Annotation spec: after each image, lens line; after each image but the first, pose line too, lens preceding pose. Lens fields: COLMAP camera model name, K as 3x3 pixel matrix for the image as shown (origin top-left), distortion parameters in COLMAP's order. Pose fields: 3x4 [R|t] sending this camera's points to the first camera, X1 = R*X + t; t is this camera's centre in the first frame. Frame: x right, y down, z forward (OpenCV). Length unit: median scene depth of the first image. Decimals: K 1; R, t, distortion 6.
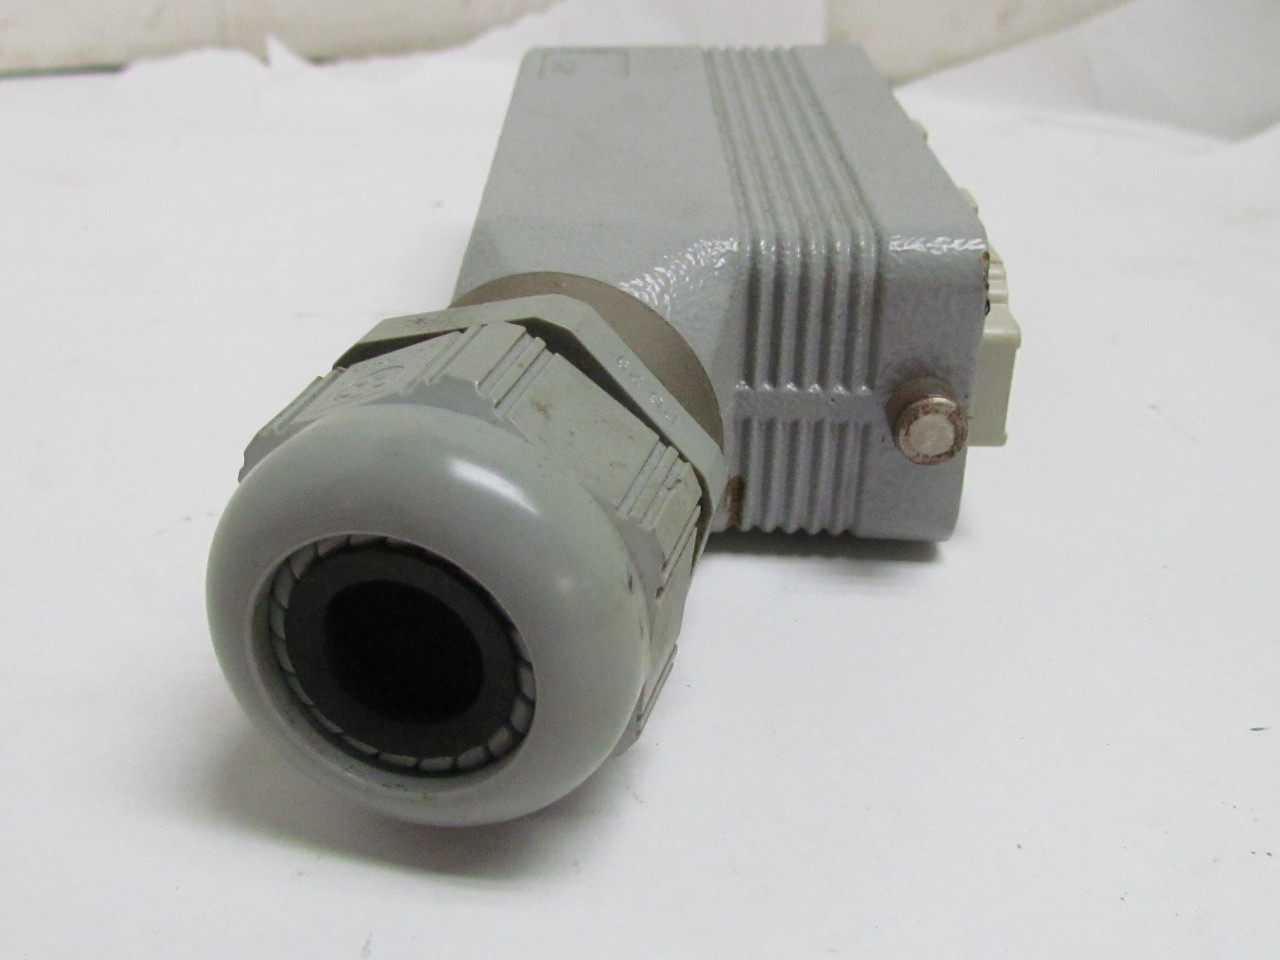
lens RADIAL K [[1519.7, 0, 640.0], [0, 1519.7, 480.0], [0, 0, 1]] dist [-0.025667, -0.000100]
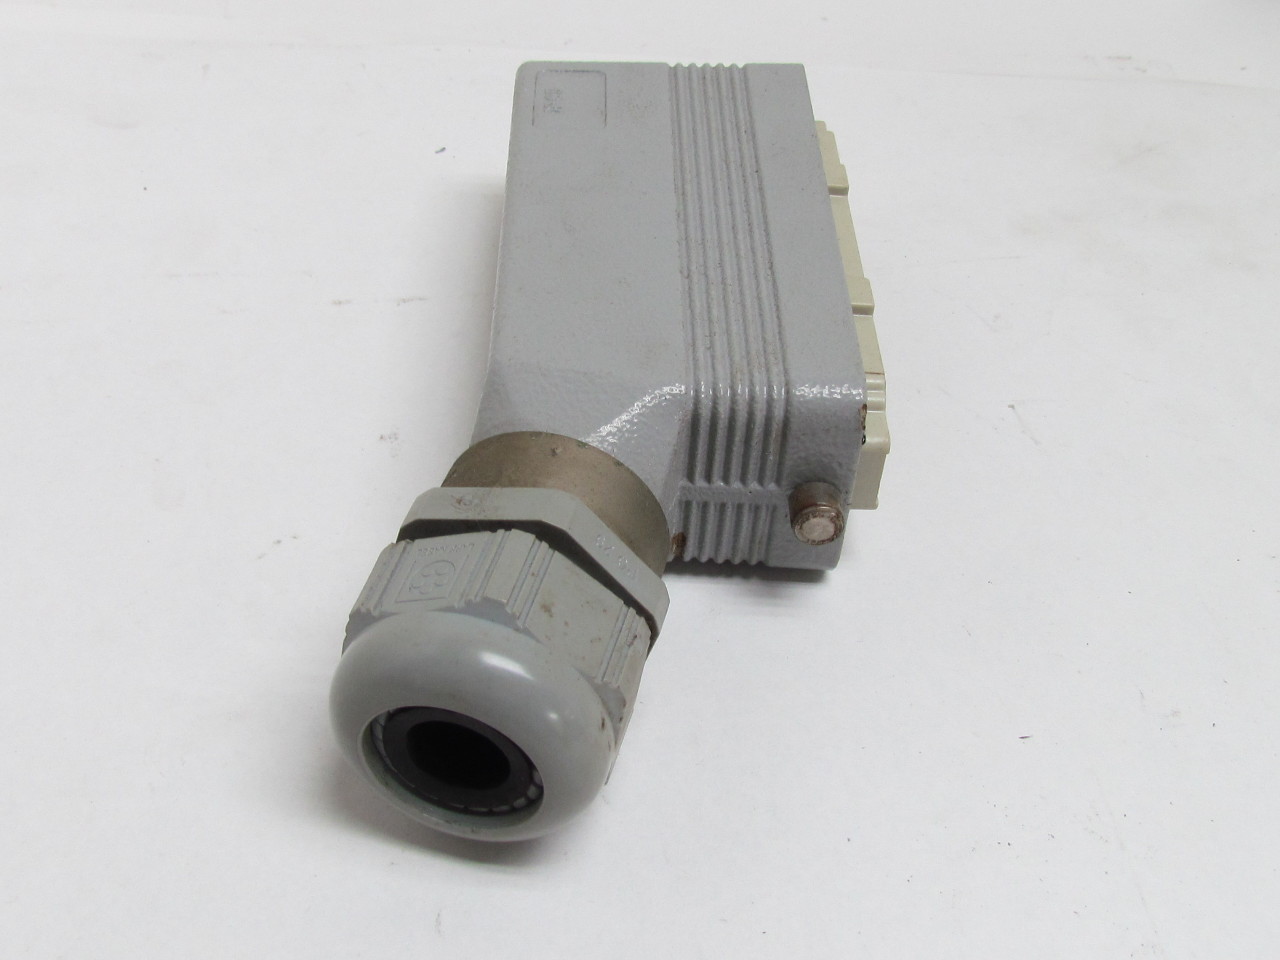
lens RADIAL K [[1519.7, 0, 640.0], [0, 1519.7, 480.0], [0, 0, 1]] dist [-0.025667, -0.000100]
pose [[0.999607, 0.015840, 0.023137, -0.006301], [-0.021499, 0.962688, 0.269760, -0.446045], [-0.018000, -0.270151, 0.962650, -0.337586]]
